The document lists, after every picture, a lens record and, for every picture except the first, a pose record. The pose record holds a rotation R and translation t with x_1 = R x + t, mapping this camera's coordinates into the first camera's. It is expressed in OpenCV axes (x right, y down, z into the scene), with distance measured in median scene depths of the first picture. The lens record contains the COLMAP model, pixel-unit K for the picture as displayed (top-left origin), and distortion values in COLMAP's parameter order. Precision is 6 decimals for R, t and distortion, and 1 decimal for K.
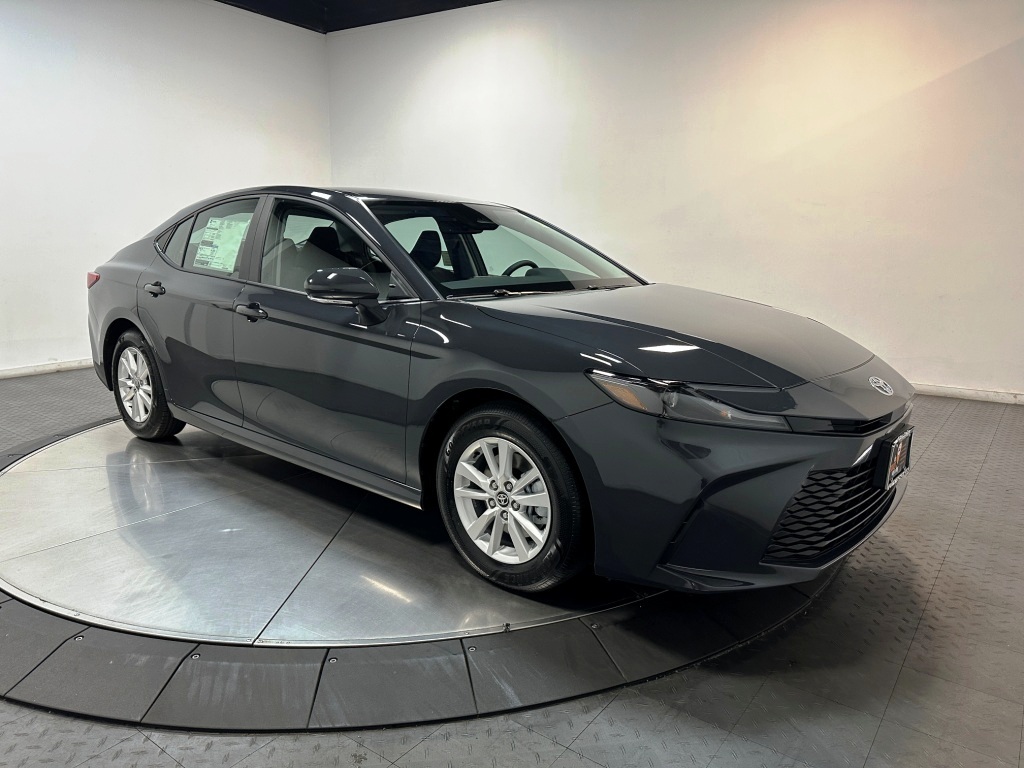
lens RADIAL K [[718.8, 0, 512.0], [0, 718.8, 384.0], [0, 0, 1]] dist [0.117475, -0.164411]
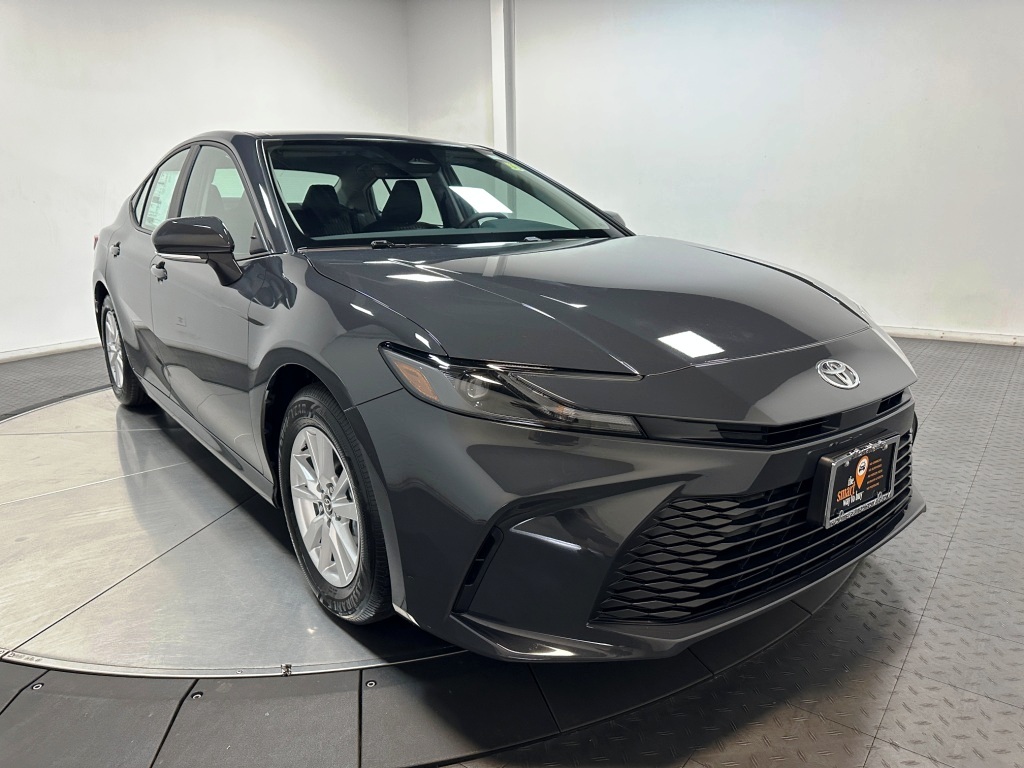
lens RADIAL K [[718.8, 0, 512.0], [0, 718.8, 384.0], [0, 0, 1]] dist [0.117475, -0.164411]
pose [[0.975251, 0.025903, -0.219579, 0.372711], [-0.015677, 0.998715, 0.048185, -0.015487], [0.220545, -0.043551, 0.974404, 0.283081]]
